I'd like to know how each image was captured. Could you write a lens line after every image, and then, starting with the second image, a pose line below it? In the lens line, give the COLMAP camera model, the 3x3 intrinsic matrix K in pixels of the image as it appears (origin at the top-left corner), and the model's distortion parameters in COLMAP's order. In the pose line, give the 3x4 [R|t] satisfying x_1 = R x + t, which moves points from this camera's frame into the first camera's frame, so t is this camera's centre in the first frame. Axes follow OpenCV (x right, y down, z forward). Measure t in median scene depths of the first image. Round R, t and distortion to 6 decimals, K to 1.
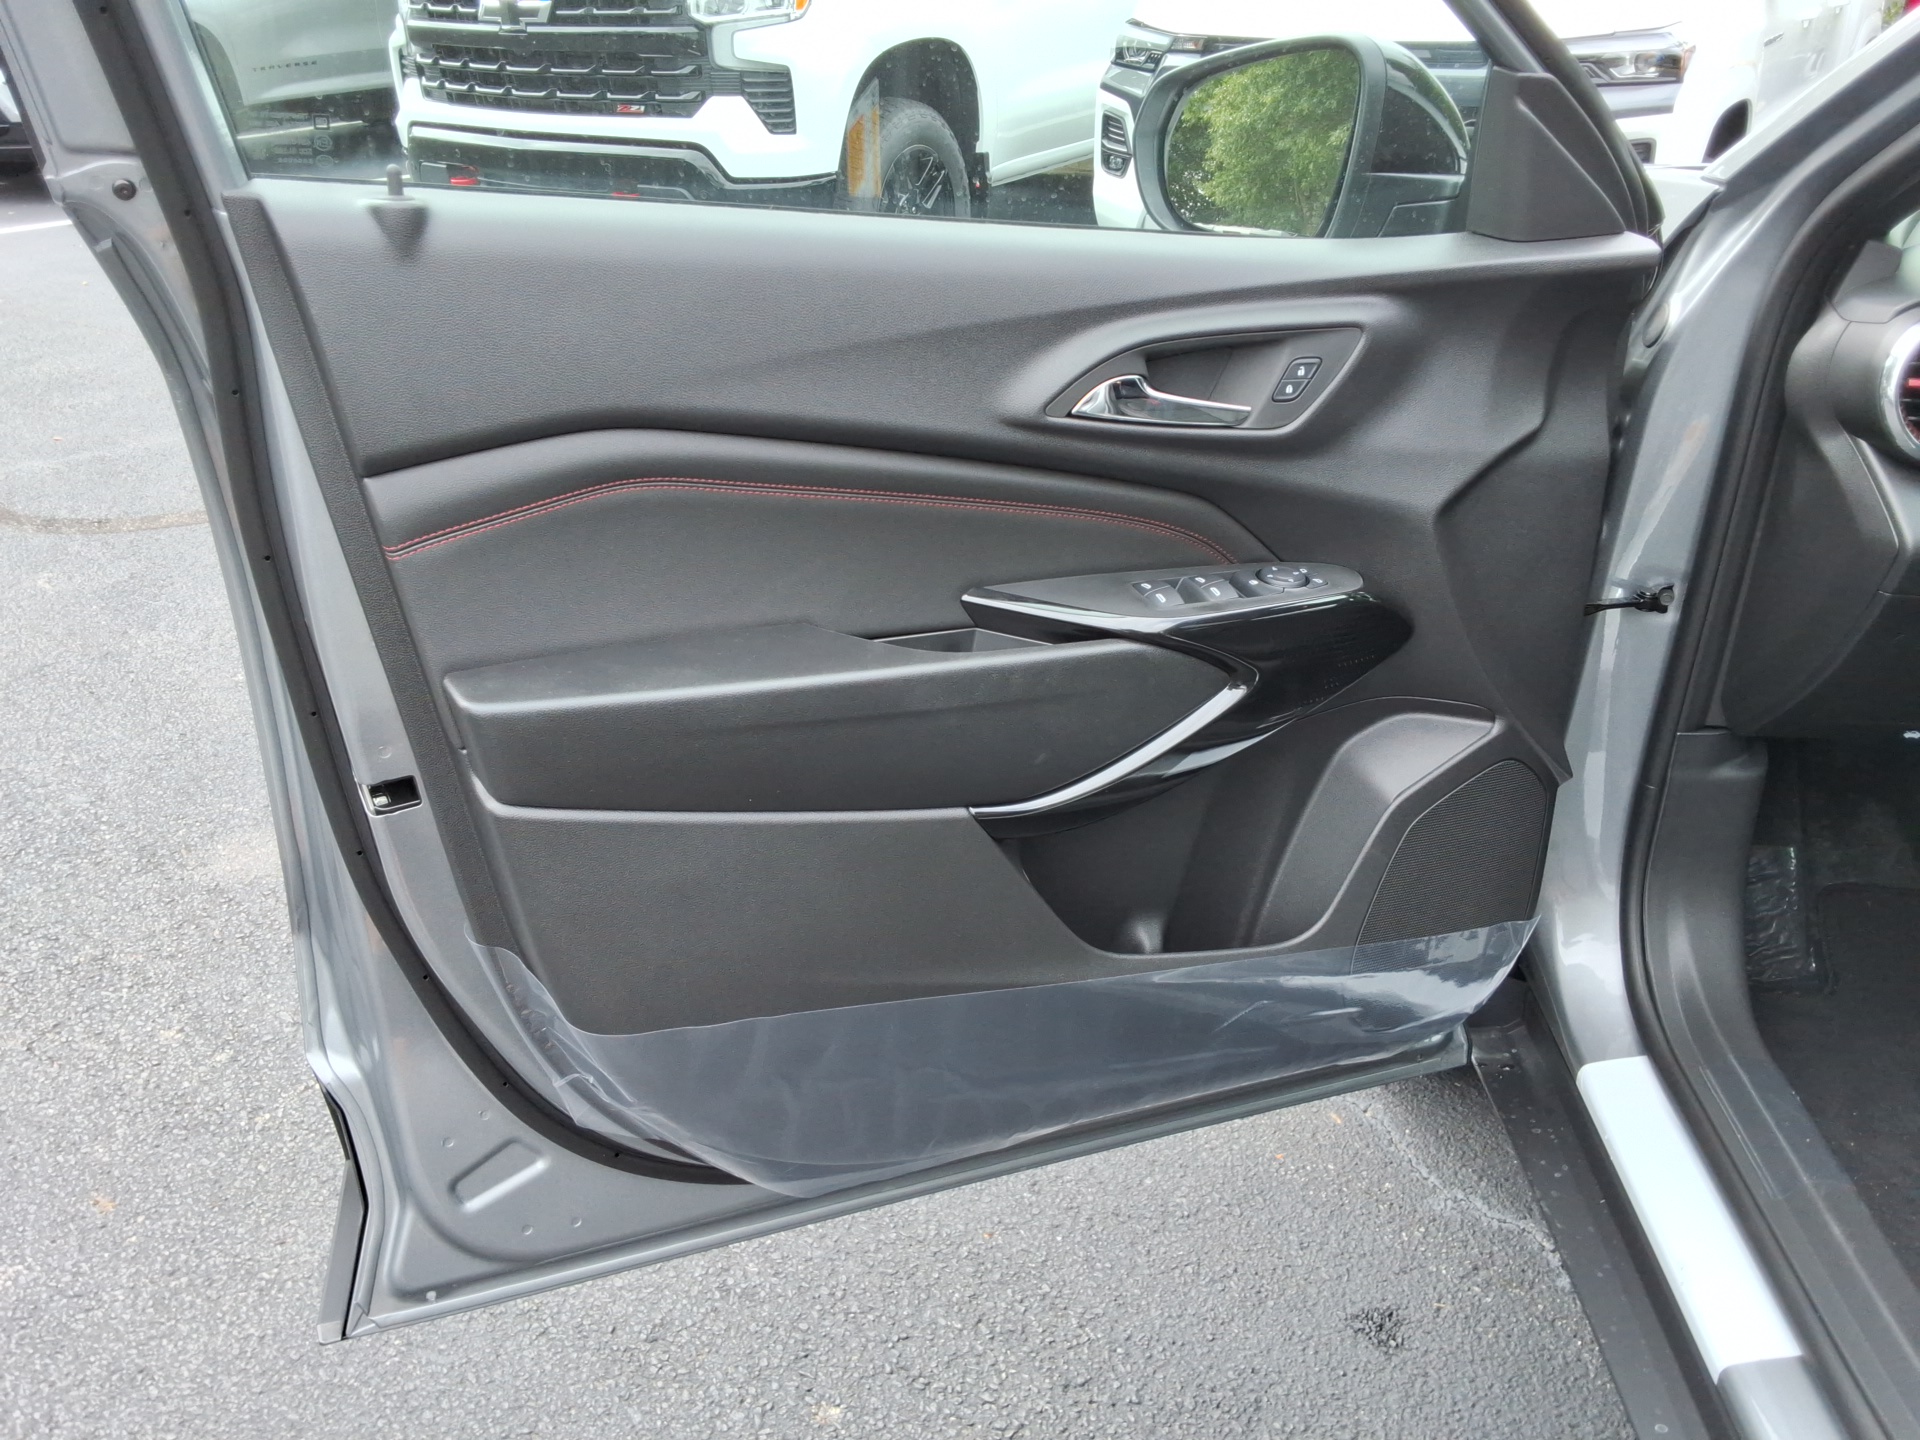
lens RADIAL K [[1540.2, 0, 974.3], [0, 1540.2, 707.9], [0, 0, 1]] dist [0.113613, -0.187874]
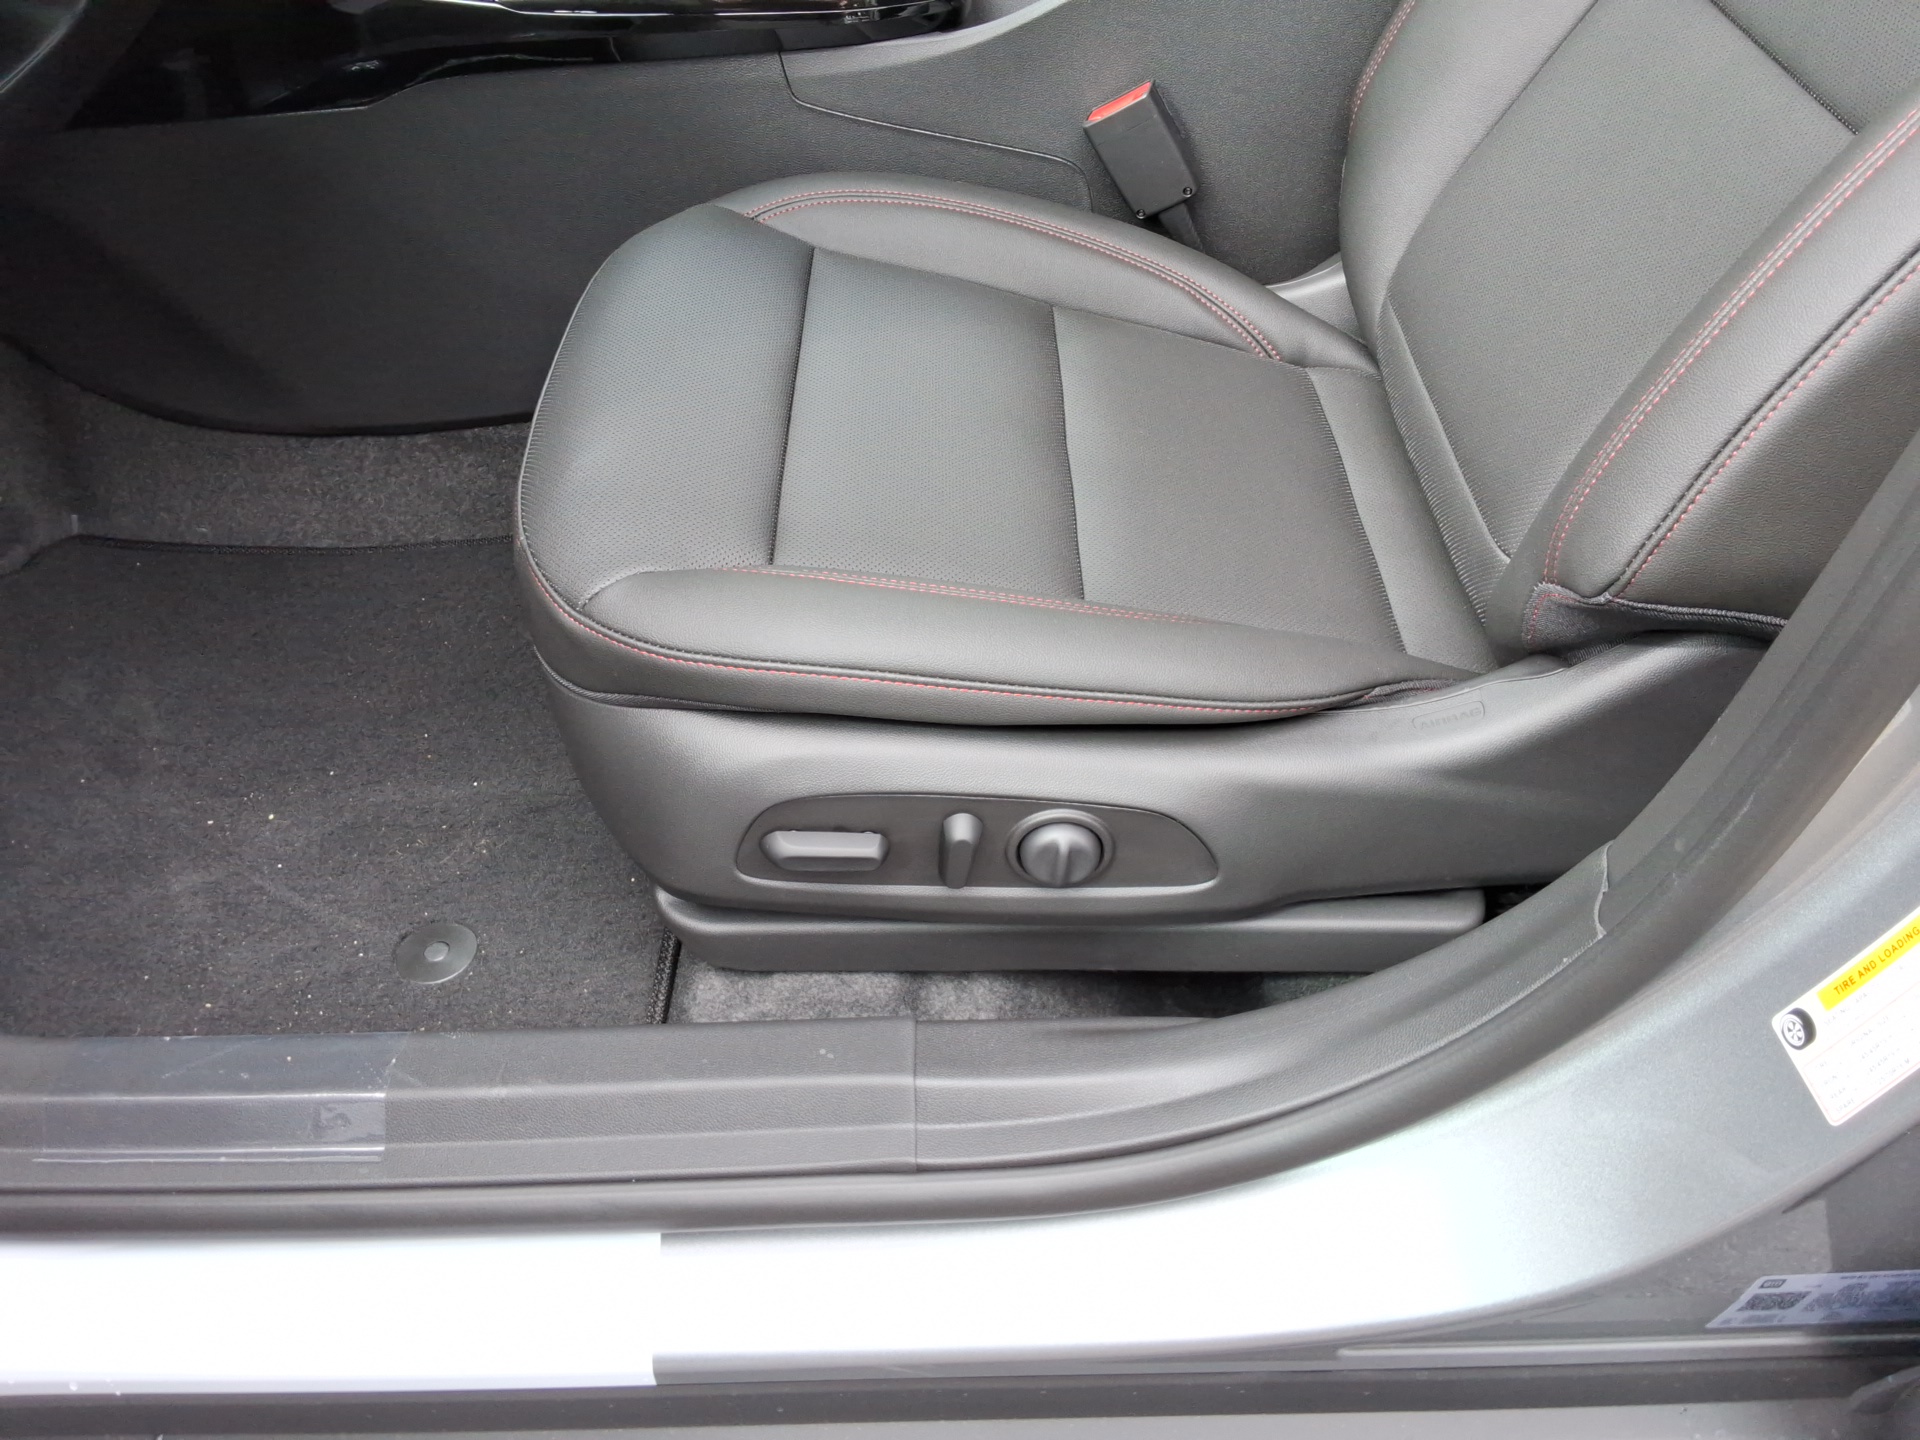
lens RADIAL K [[1540.2, 0, 974.3], [0, 1540.2, 707.9], [0, 0, 1]] dist [0.113613, -0.187874]
pose [[-0.063925, -0.654812, 0.753084, 0.159906], [0.436614, 0.660220, 0.611128, -0.057758], [-0.897375, 0.367874, 0.243695, 0.577156]]
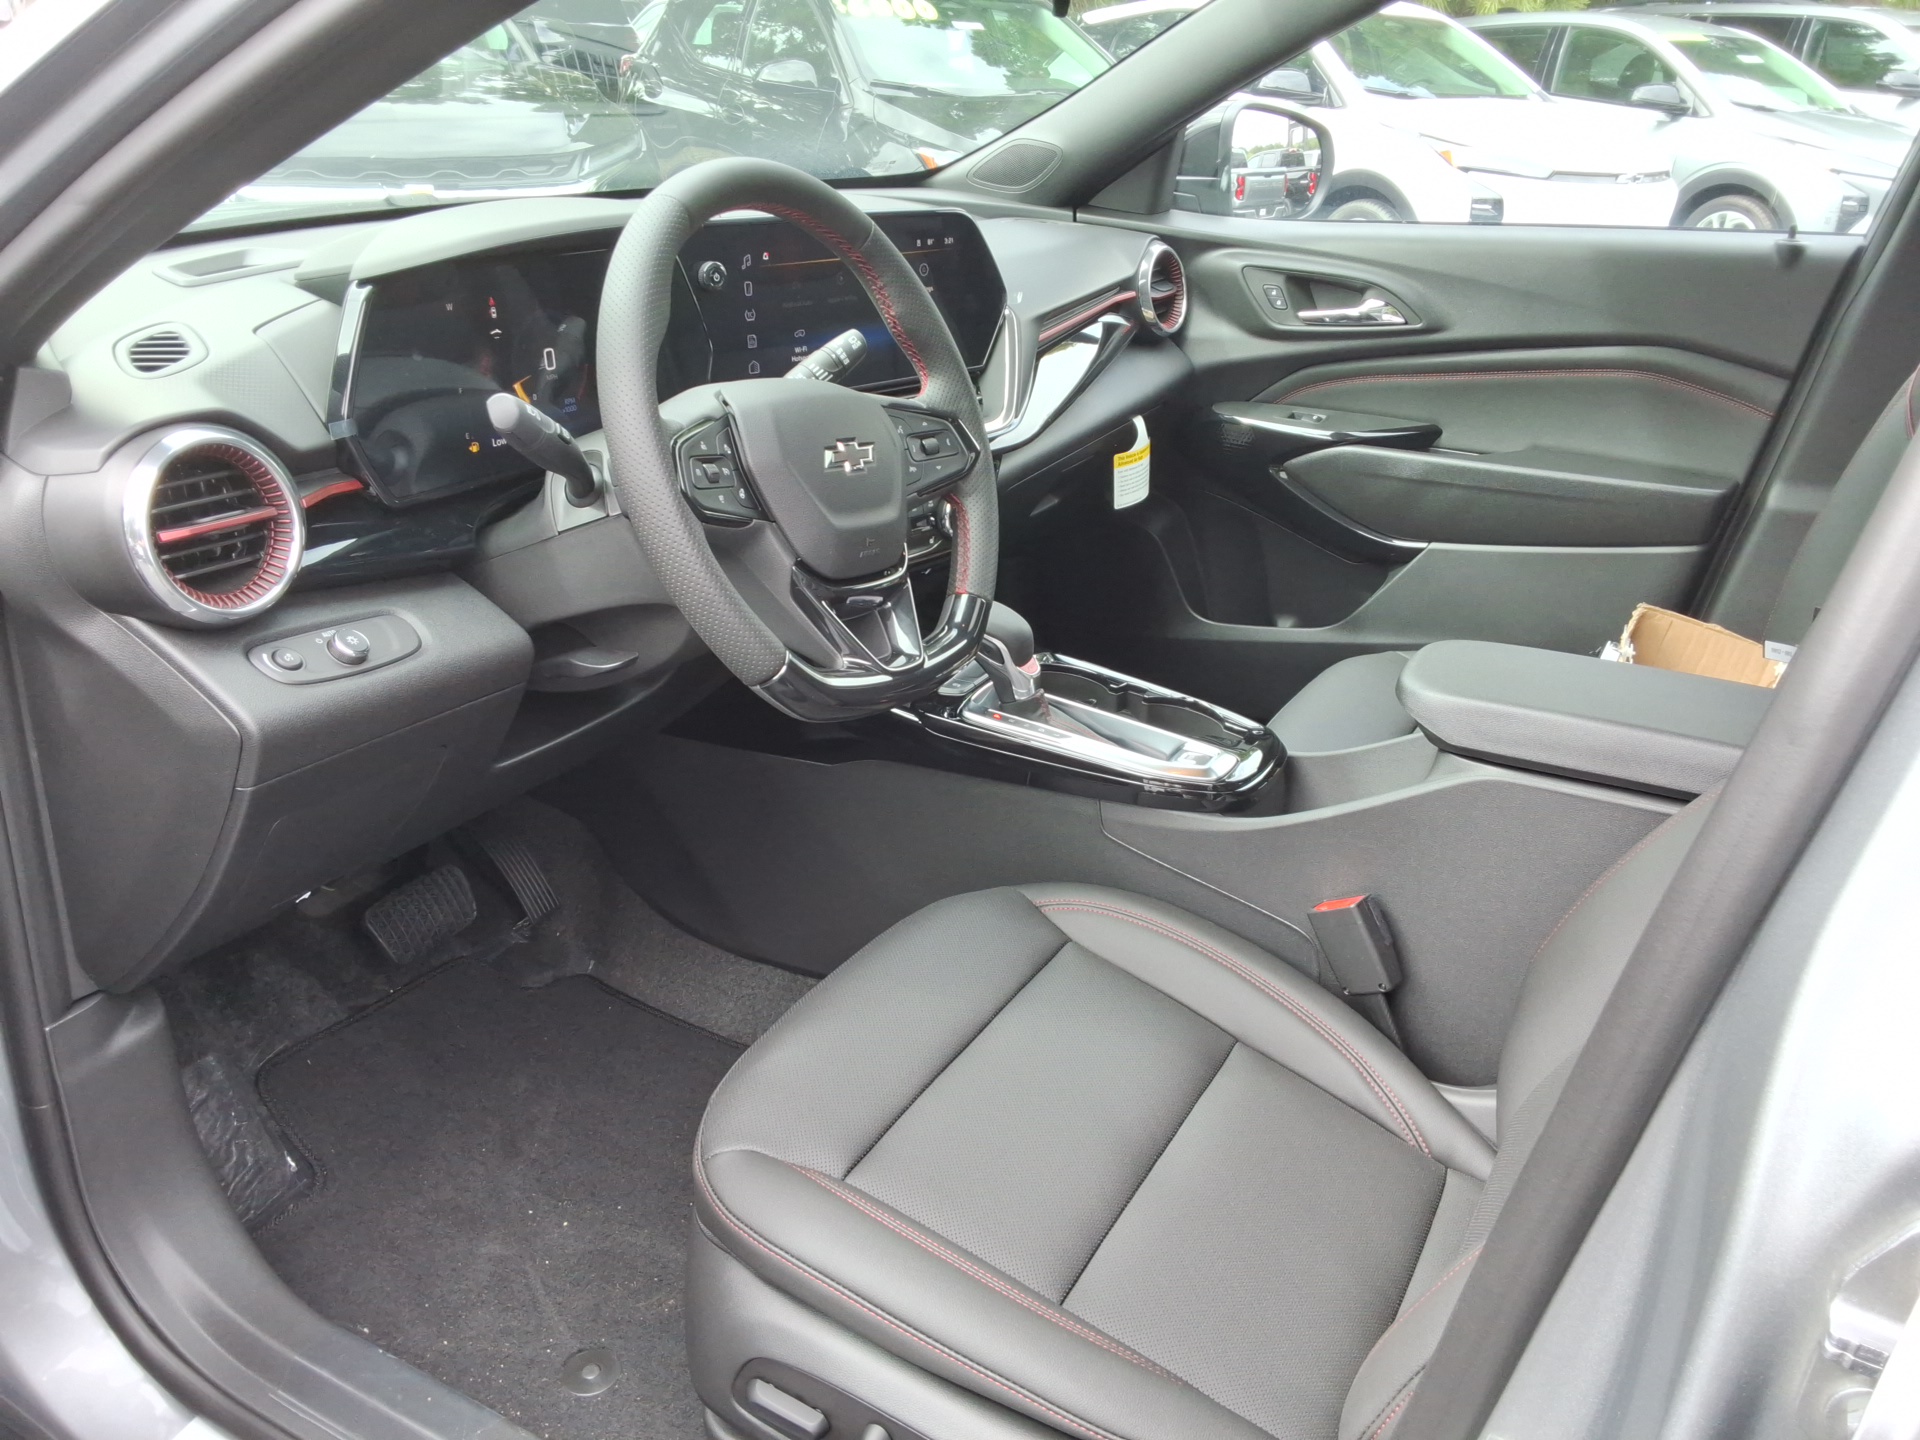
lens RADIAL K [[1540.2, 0, 974.3], [0, 1540.2, 707.9], [0, 0, 1]] dist [0.113613, -0.187874]
pose [[0.443129, -0.325075, 0.835442, 0.081451], [0.358038, 0.918559, 0.167509, -0.100378], [-0.821855, 0.224892, 0.523429, 0.236914]]
